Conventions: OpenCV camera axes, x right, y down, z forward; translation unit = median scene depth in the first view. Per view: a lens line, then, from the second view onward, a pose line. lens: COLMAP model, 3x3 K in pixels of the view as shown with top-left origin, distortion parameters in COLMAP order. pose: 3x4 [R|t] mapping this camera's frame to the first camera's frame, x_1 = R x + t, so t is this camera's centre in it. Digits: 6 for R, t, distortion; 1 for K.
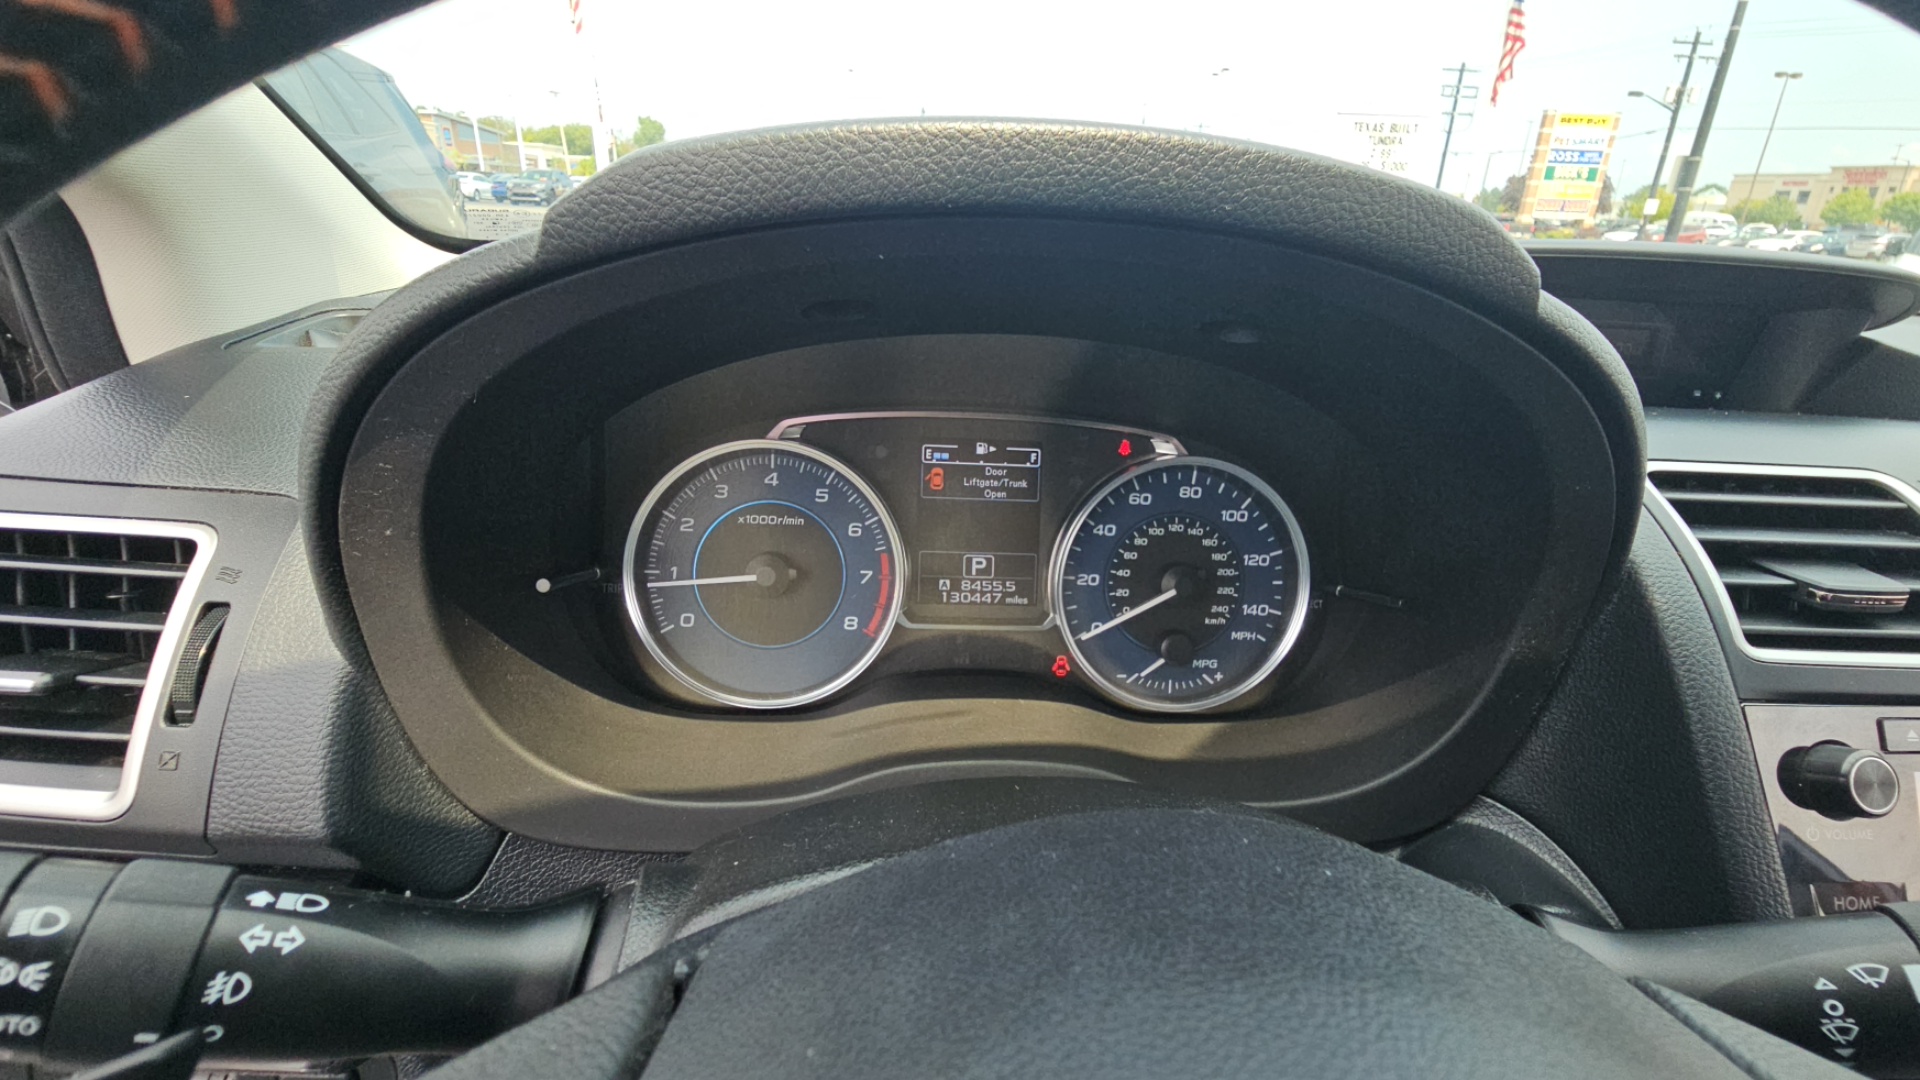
lens RADIAL K [[858.9, 0, 977.5], [0, 858.9, 550.6], [0, 0, 1]] dist [0.009359, -0.007994]
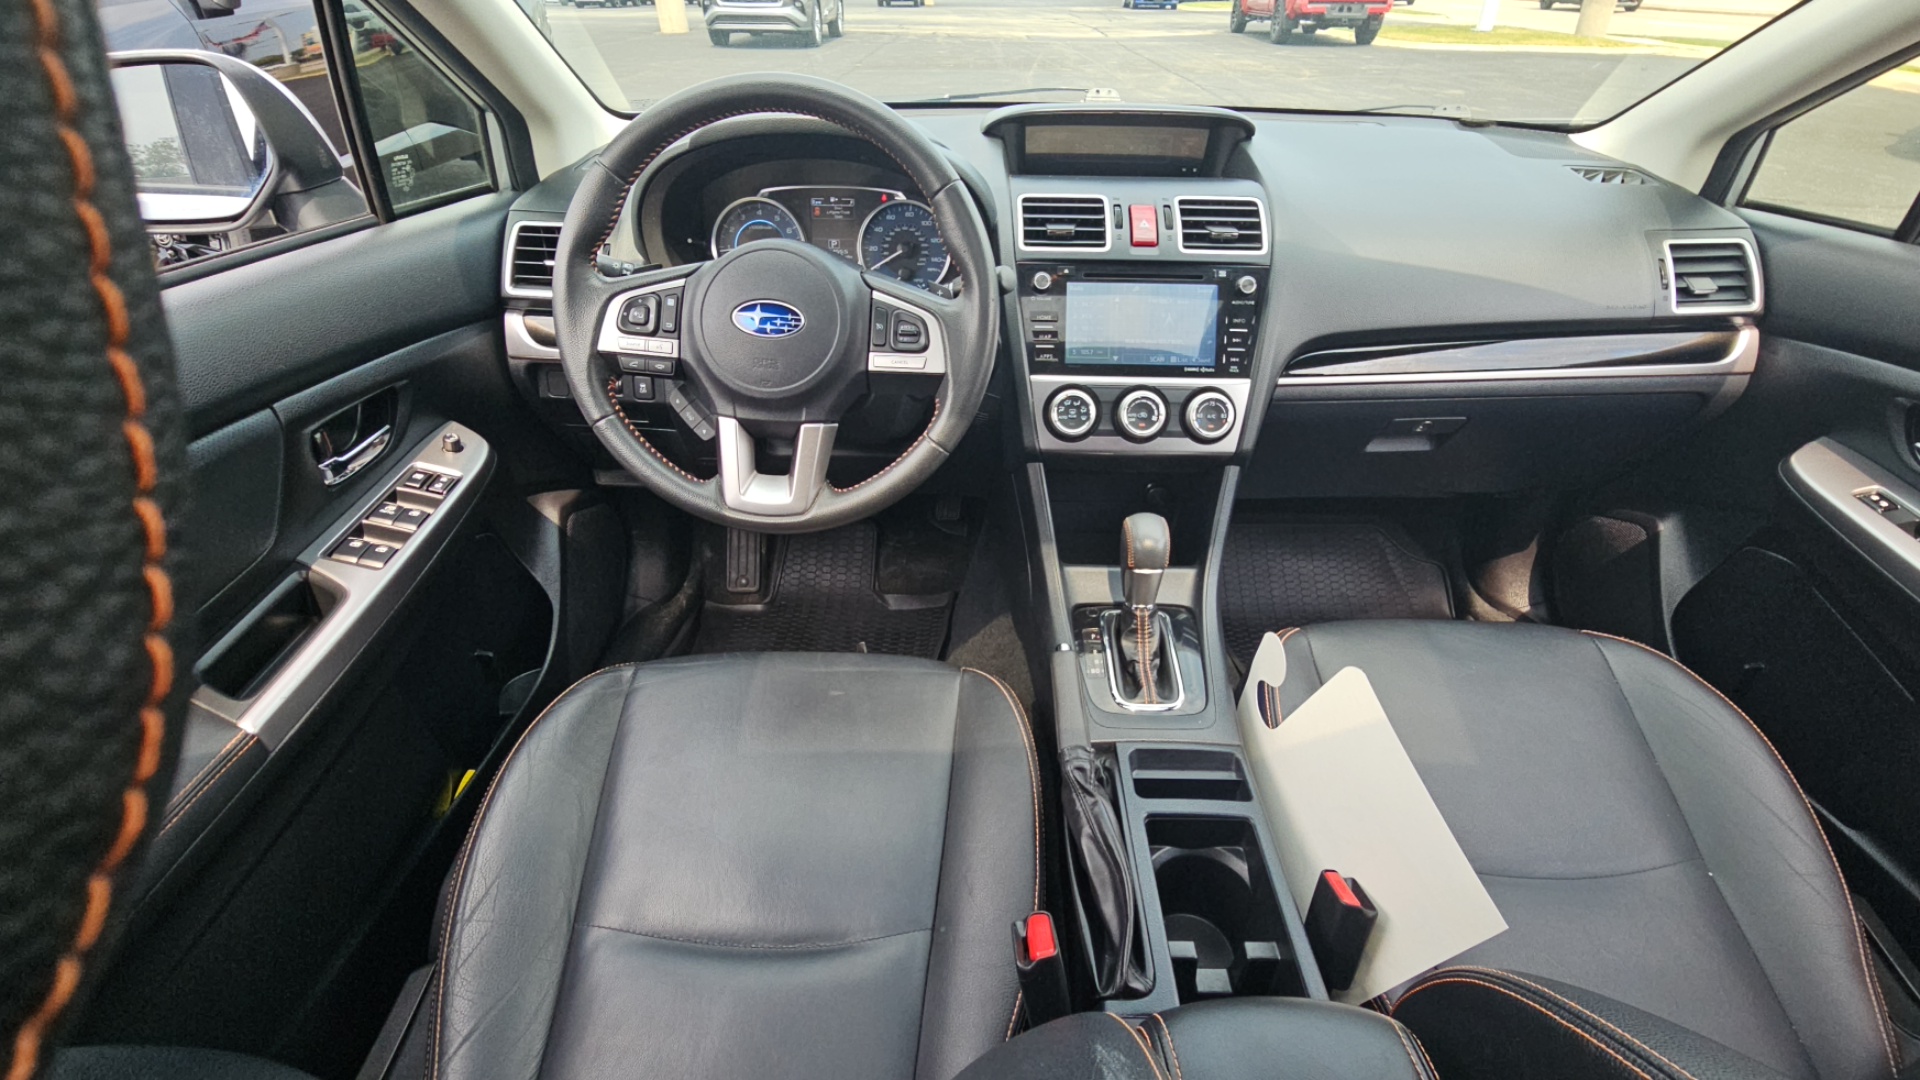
lens RADIAL K [[858.9, 0, 979.1], [0, 858.9, 545.1], [0, 0, 1]] dist [0.009359, -0.007994]
pose [[0.995336, 0.007284, -0.096198, 0.782076], [0.012018, 0.980018, 0.198547, 0.448055], [0.095722, -0.198777, 0.975359, -1.972790]]
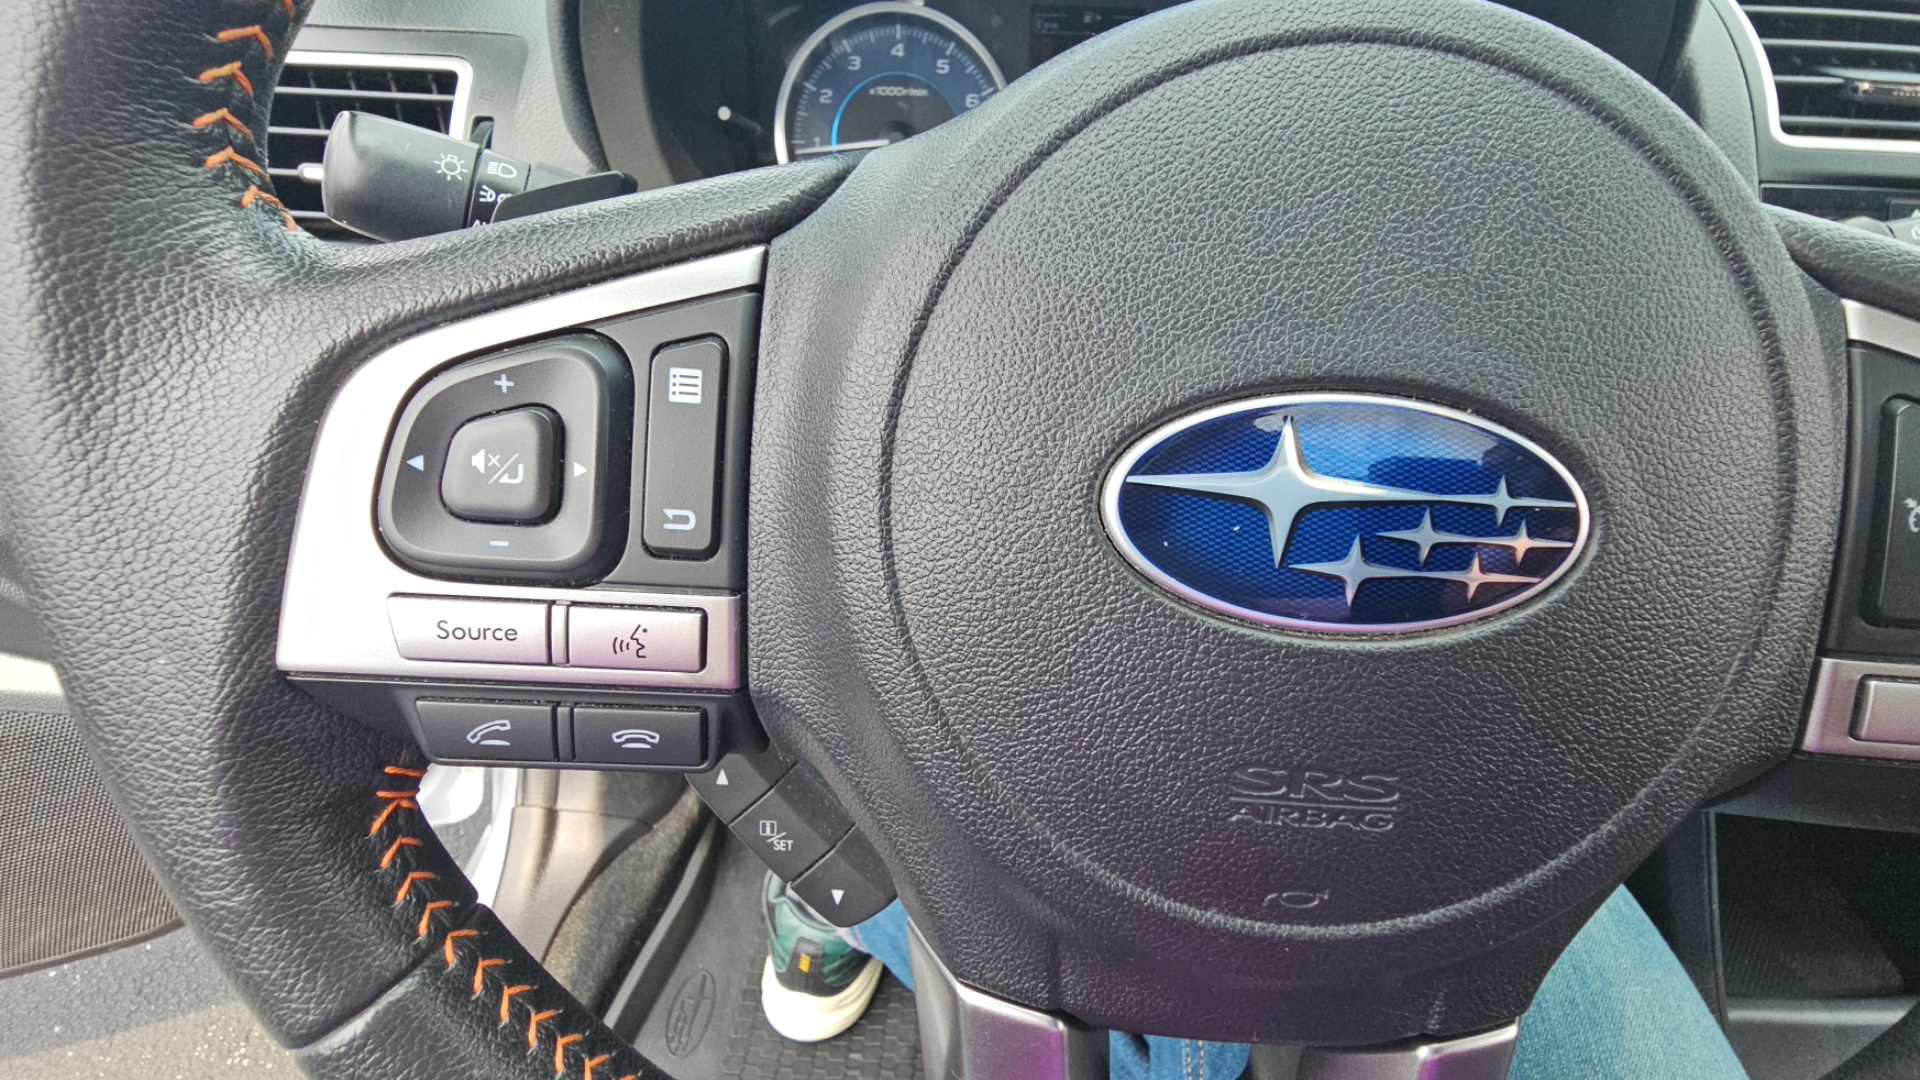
lens RADIAL K [[858.9, 0, 974.7], [0, 858.9, 543.4], [0, 0, 1]] dist [0.009359, -0.007994]
pose [[0.995344, 0.022377, -0.093754, -0.022390], [0.002364, 0.966719, 0.255831, 0.249344], [0.096359, -0.254862, 0.962164, -0.223605]]
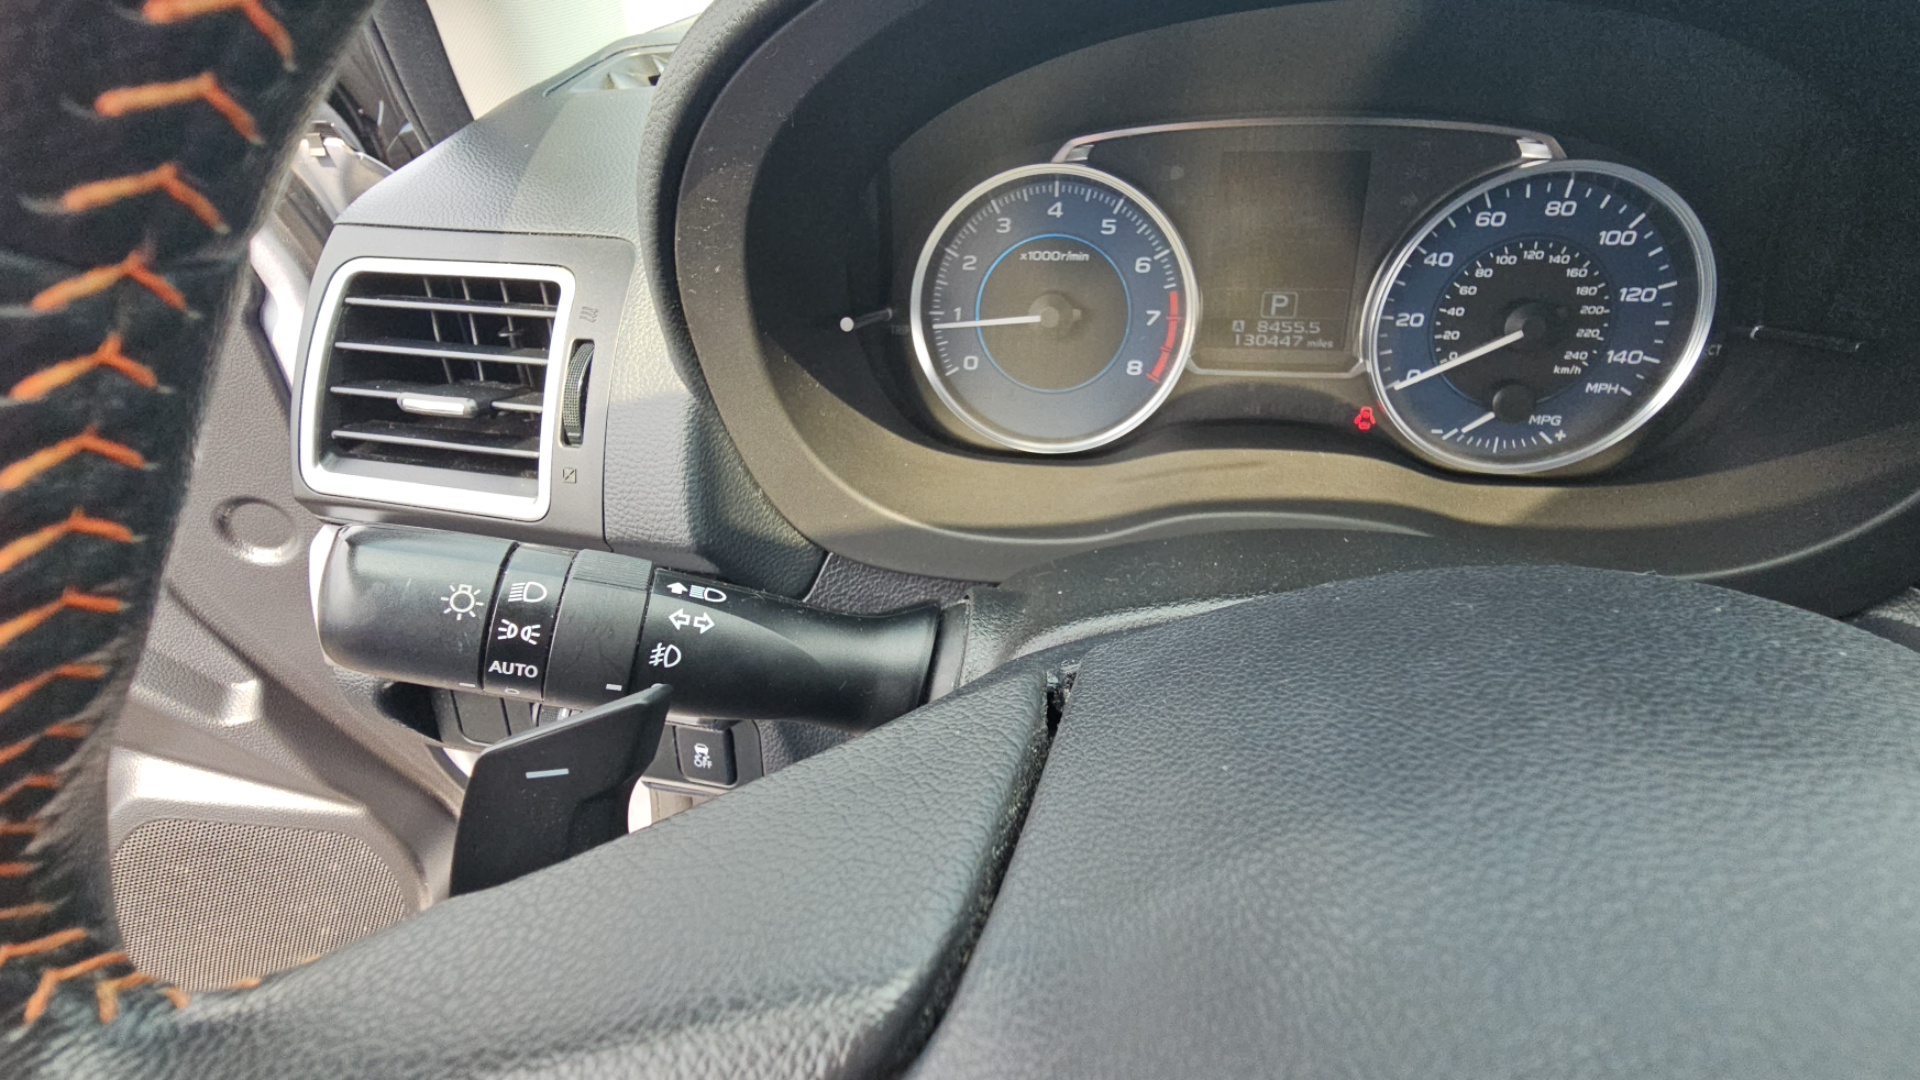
lens RADIAL K [[858.9, 0, 979.1], [0, 858.9, 544.1], [0, 0, 1]] dist [0.009359, -0.007994]
pose [[0.964642, 0.062574, -0.256028, -0.057973], [0.008940, 0.963081, 0.269064, 0.014657], [0.263412, -0.261840, 0.928469, 0.015271]]
